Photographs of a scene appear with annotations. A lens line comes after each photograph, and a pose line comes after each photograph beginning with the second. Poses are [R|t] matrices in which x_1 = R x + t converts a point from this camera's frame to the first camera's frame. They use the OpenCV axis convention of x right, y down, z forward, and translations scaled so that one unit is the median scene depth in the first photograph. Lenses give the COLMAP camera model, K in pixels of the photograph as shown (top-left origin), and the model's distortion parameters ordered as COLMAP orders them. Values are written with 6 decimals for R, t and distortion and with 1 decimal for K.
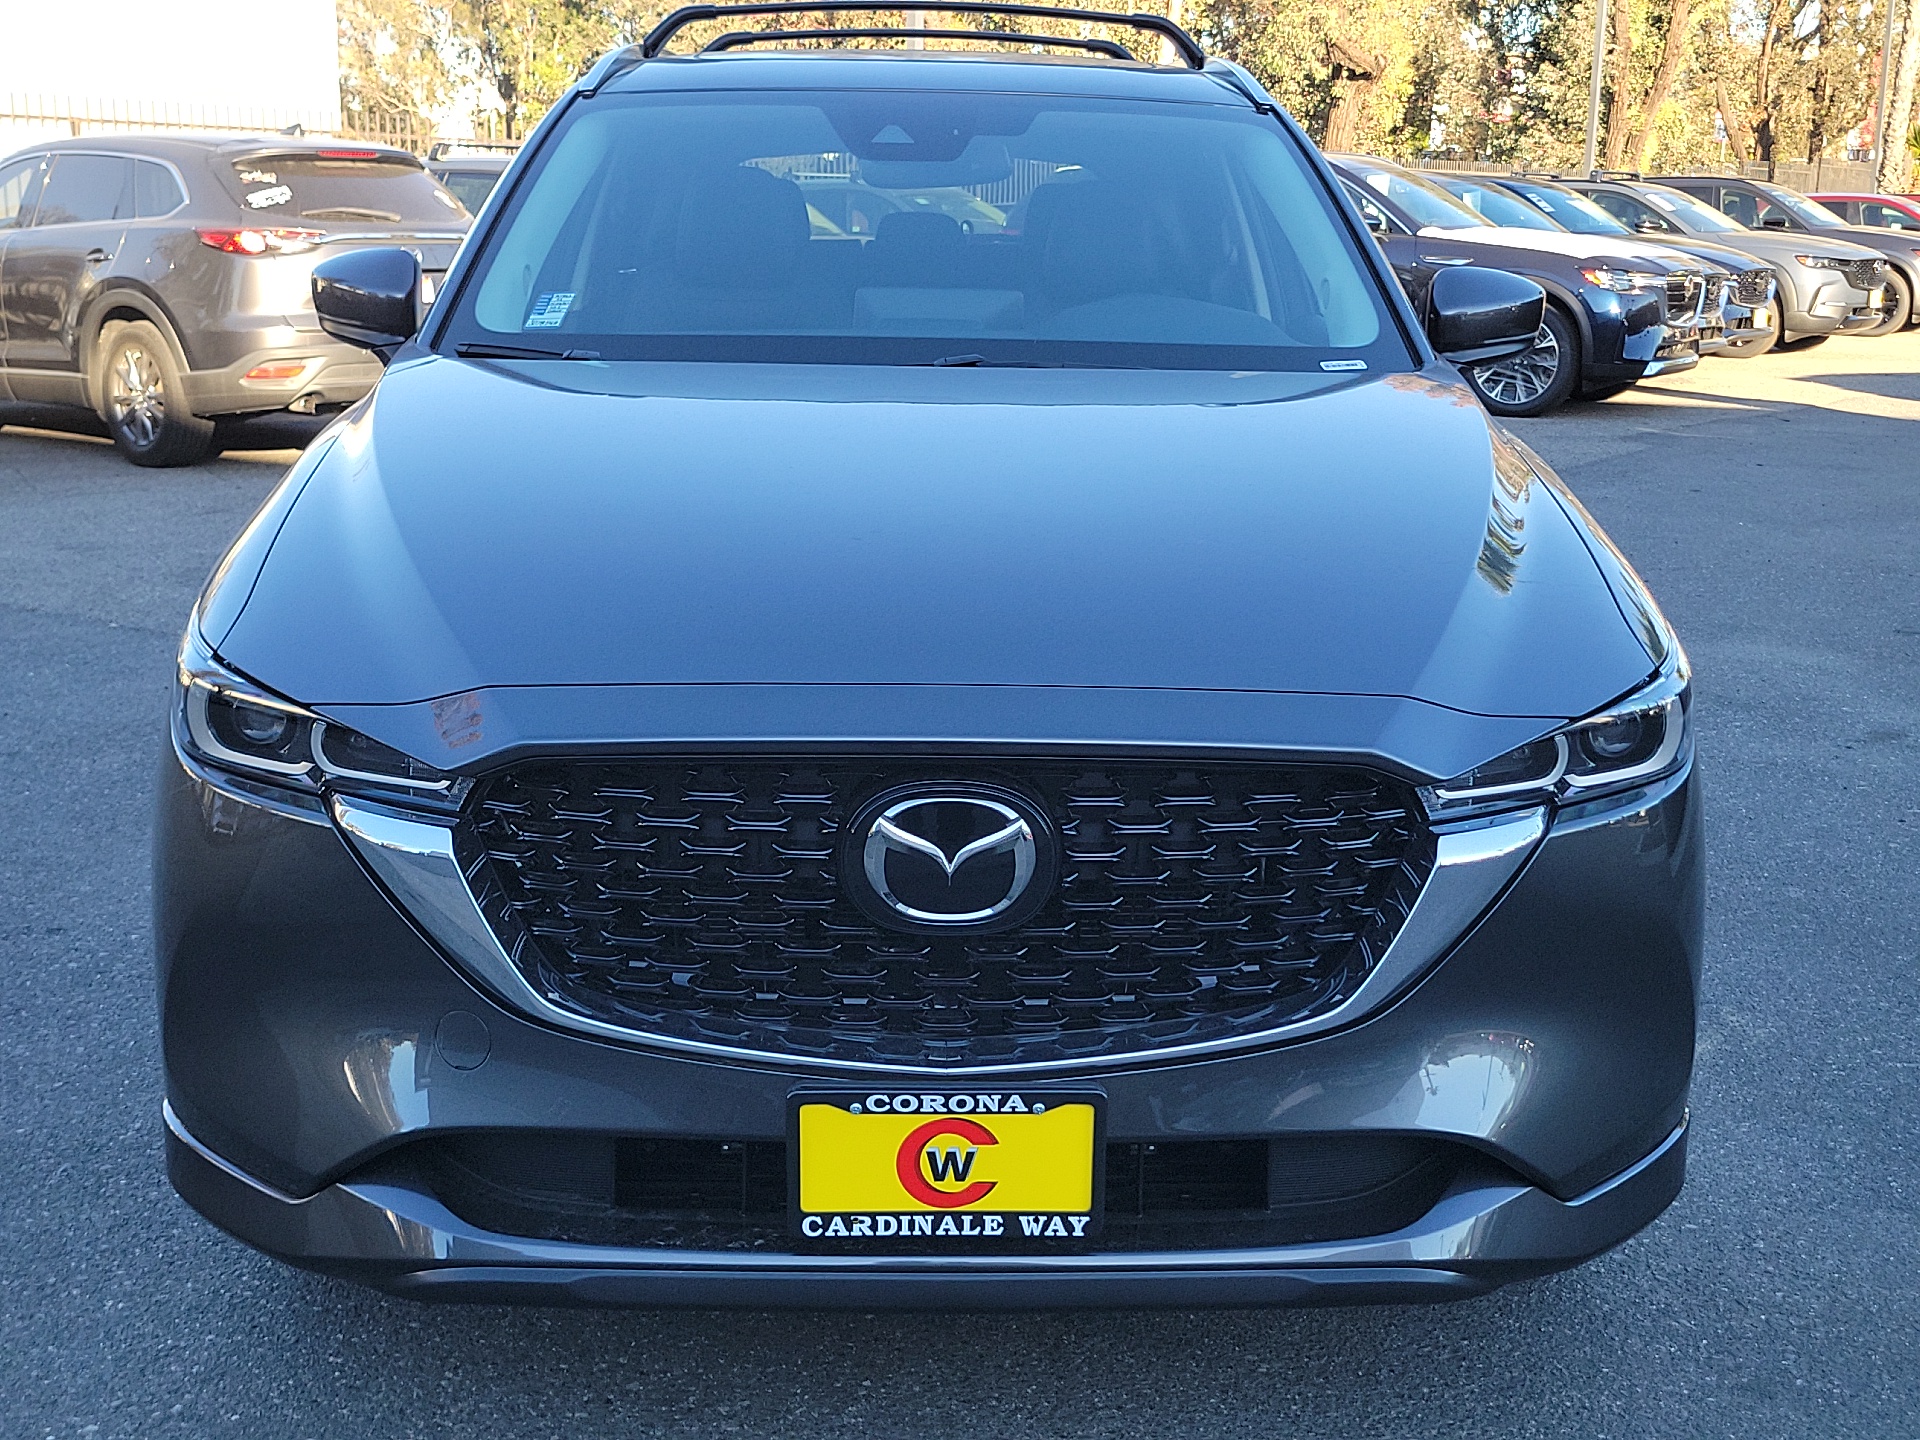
lens RADIAL K [[1491.2, 0, 960.0], [0, 1491.2, 720.0], [0, 0, 1]] dist [0.007255, 0.001506]
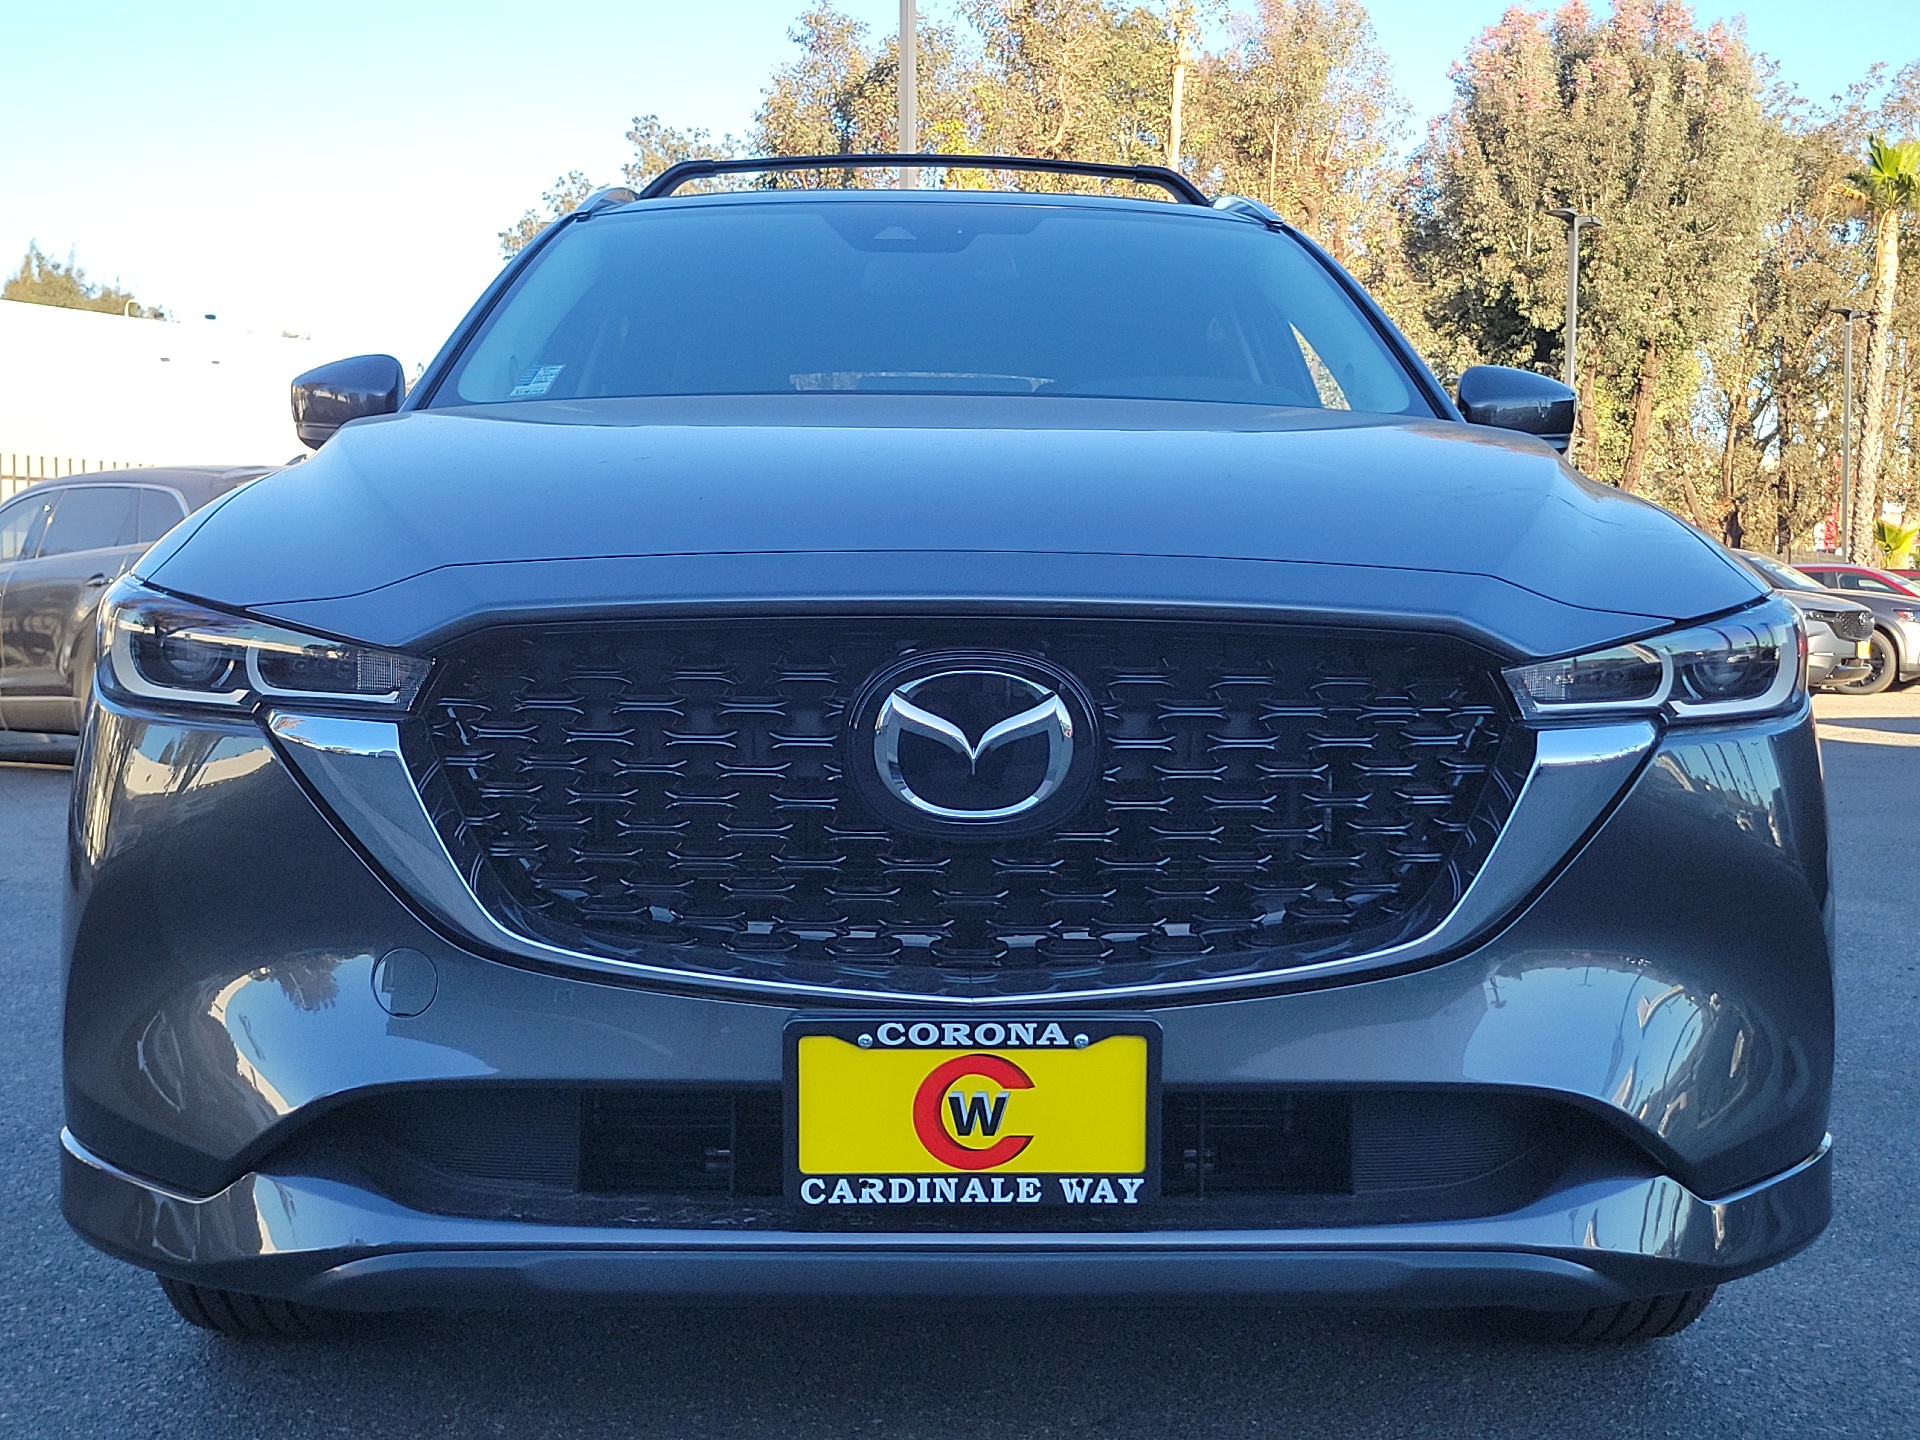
lens RADIAL K [[1540.0, 0, 949.3], [0, 1540.0, 825.4], [0, 0, 1]] dist [0.009270, 0.000557]
pose [[0.999942, -0.009031, -0.005876, -0.015535], [0.008222, 0.992056, -0.125530, 0.243648], [0.006963, 0.125475, 0.992072, 0.116174]]
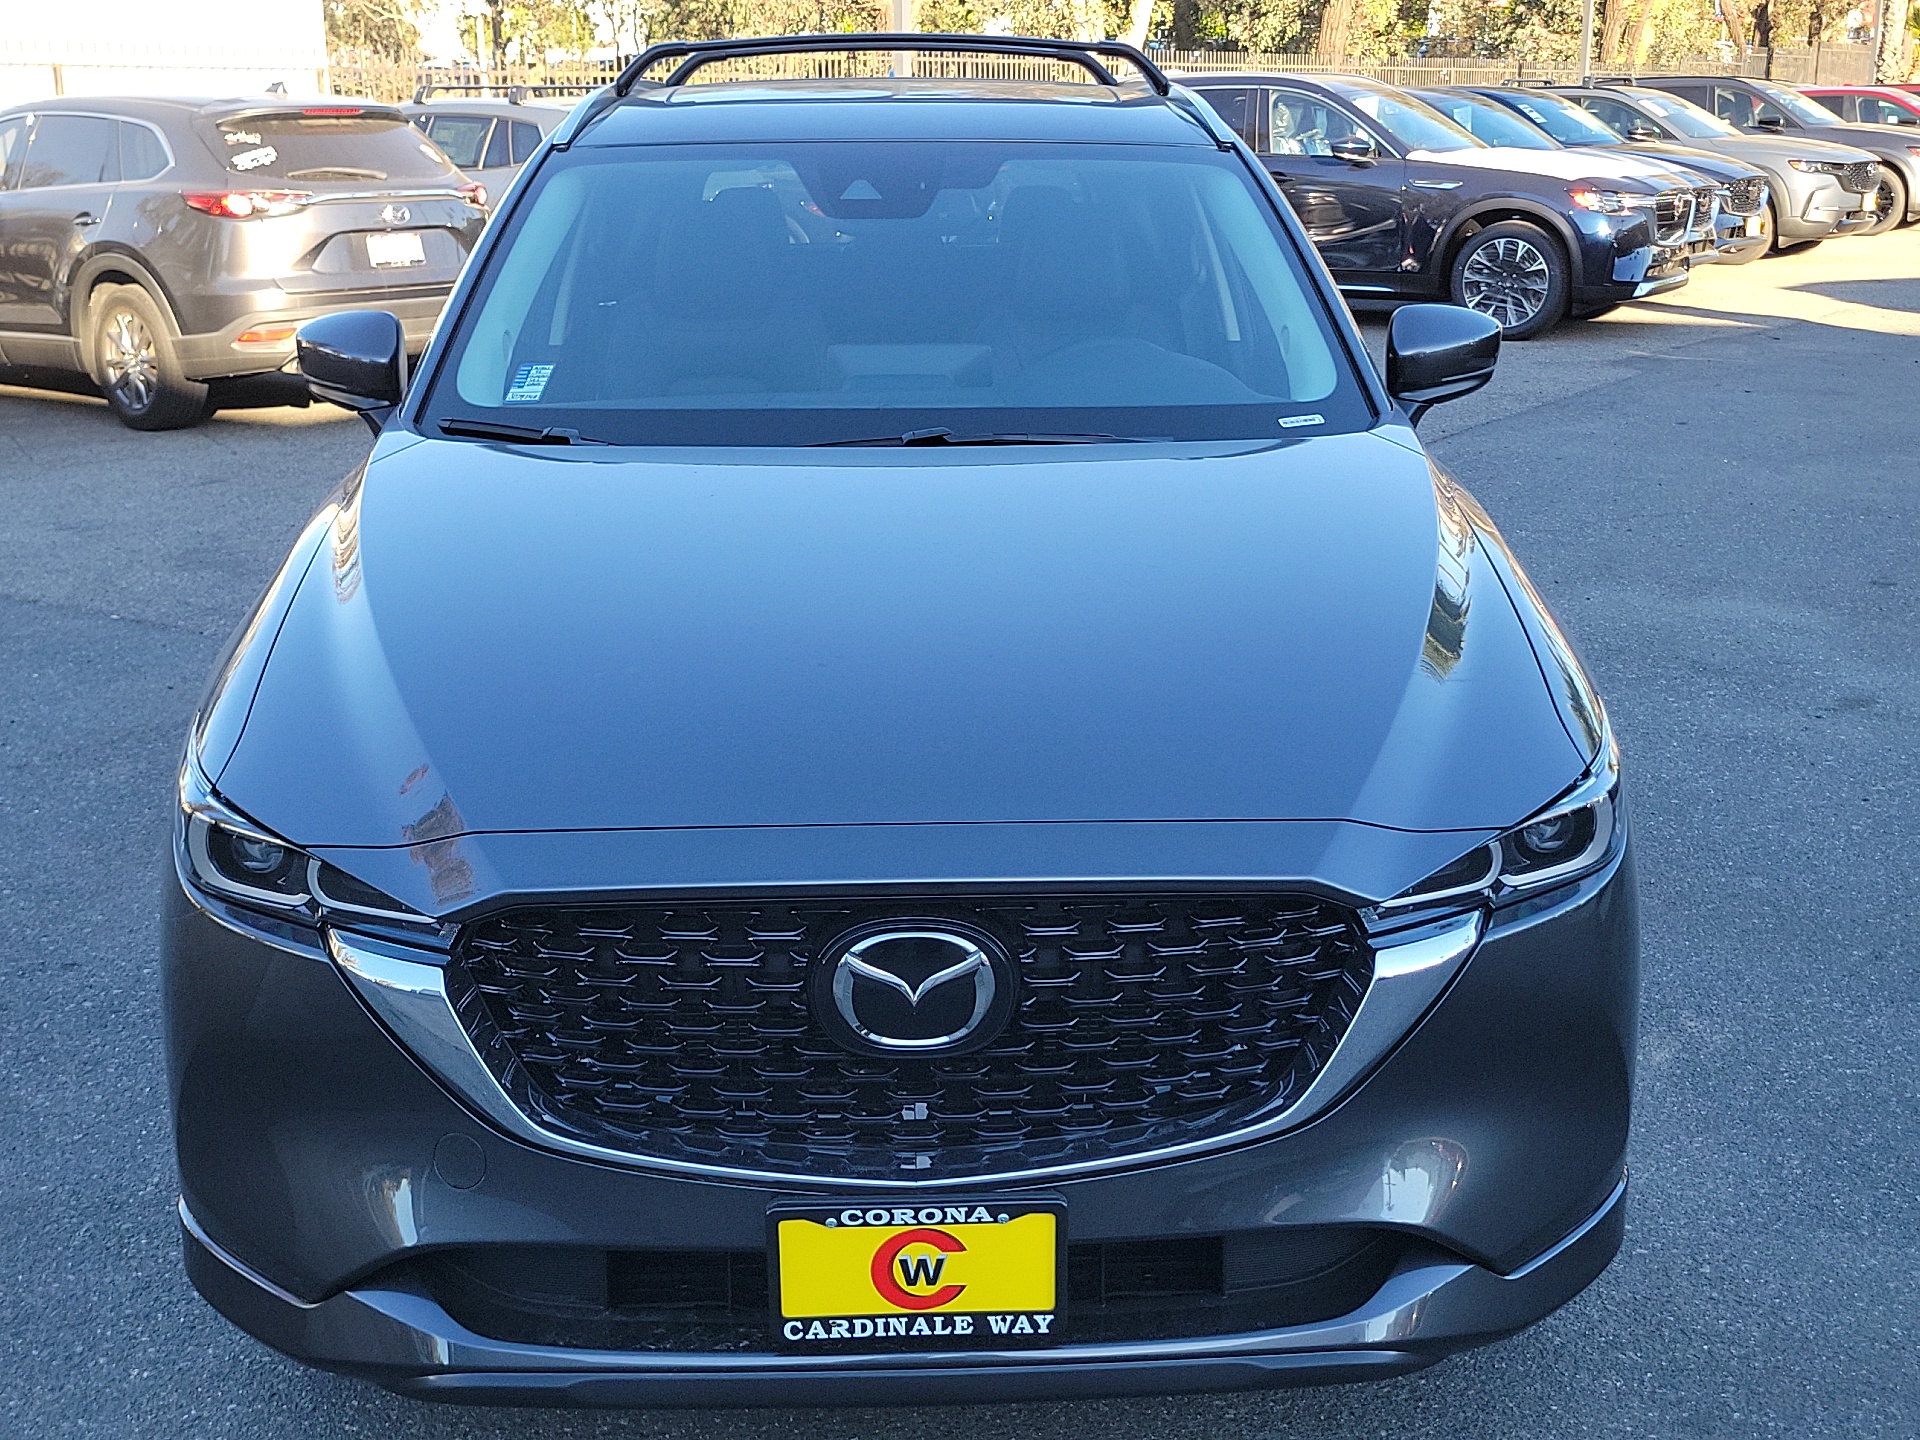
lens RADIAL K [[1472.3, 0, 960.5], [0, 1472.3, 714.7], [0, 0, 1]] dist [0.007109, 0.001791]
pose [[0.999767, -0.021438, 0.002675, 0.026668], [0.021357, 0.999395, 0.027433, -0.125353], [-0.003262, -0.027369, 0.999620, -0.038994]]
